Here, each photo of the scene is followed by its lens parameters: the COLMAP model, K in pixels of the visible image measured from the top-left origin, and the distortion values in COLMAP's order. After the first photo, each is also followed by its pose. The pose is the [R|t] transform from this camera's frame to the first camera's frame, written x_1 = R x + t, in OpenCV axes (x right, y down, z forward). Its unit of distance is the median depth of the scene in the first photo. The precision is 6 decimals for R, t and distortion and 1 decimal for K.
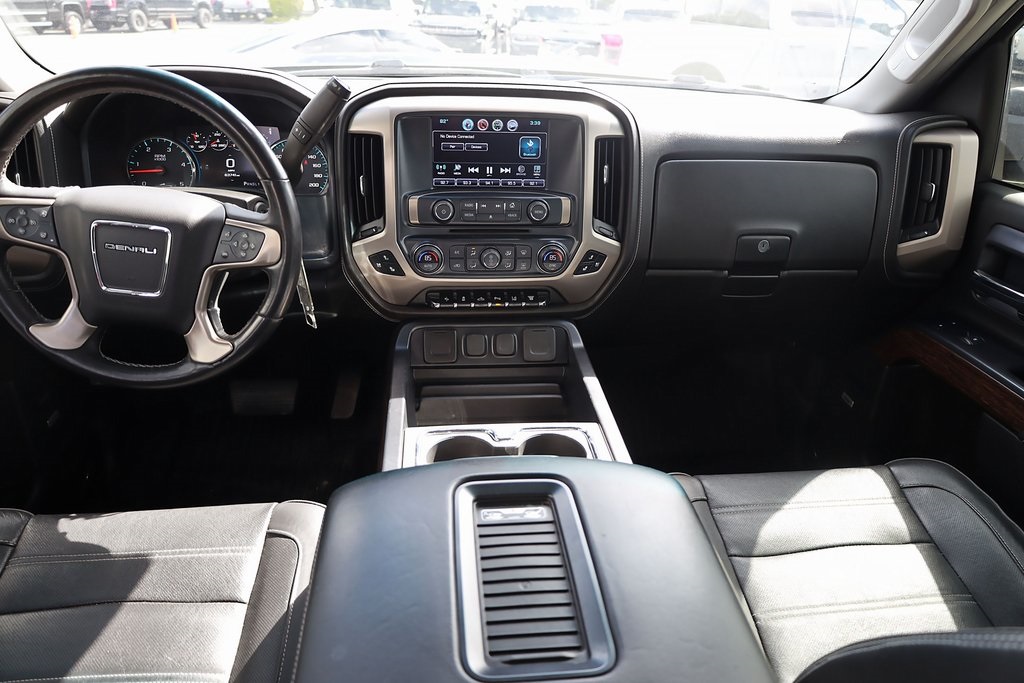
lens RADIAL K [[696.6, 0, 515.1], [0, 696.6, 340.6], [0, 0, 1]] dist [-0.019198, 0.004853]
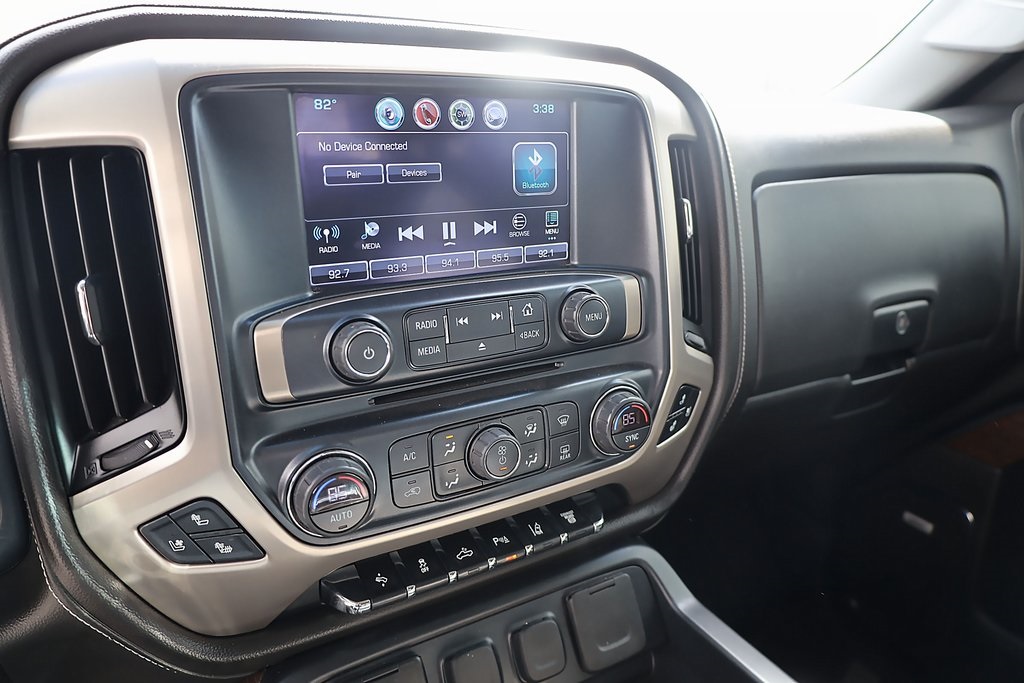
lens RADIAL K [[696.6, 0, 513.0], [0, 696.6, 340.0], [0, 0, 1]] dist [-0.019198, 0.004853]
pose [[0.910555, -0.149589, 0.385375, -0.165093], [0.201077, 0.974789, -0.096721, -0.140449], [-0.361190, 0.165560, 0.917677, 0.640732]]
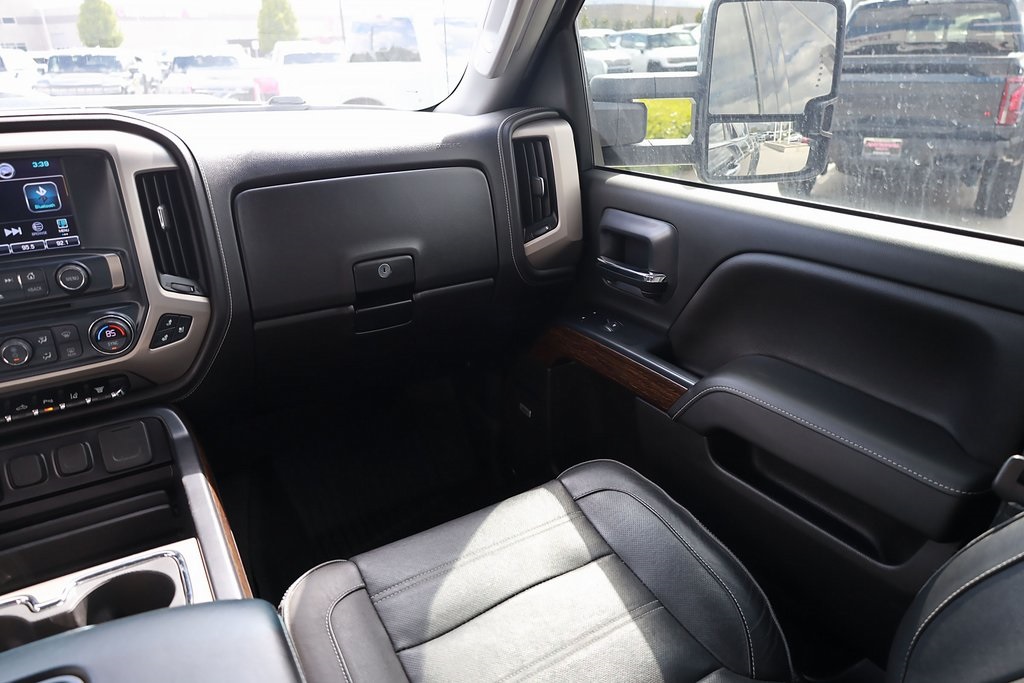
lens RADIAL K [[696.6, 0, 519.2], [0, 696.6, 337.7], [0, 0, 1]] dist [-0.019198, 0.004853]
pose [[0.904239, -0.206268, 0.373904, 0.176340], [0.226865, 0.973860, -0.011403, -0.004473], [-0.361778, 0.095137, 0.927397, 0.136706]]
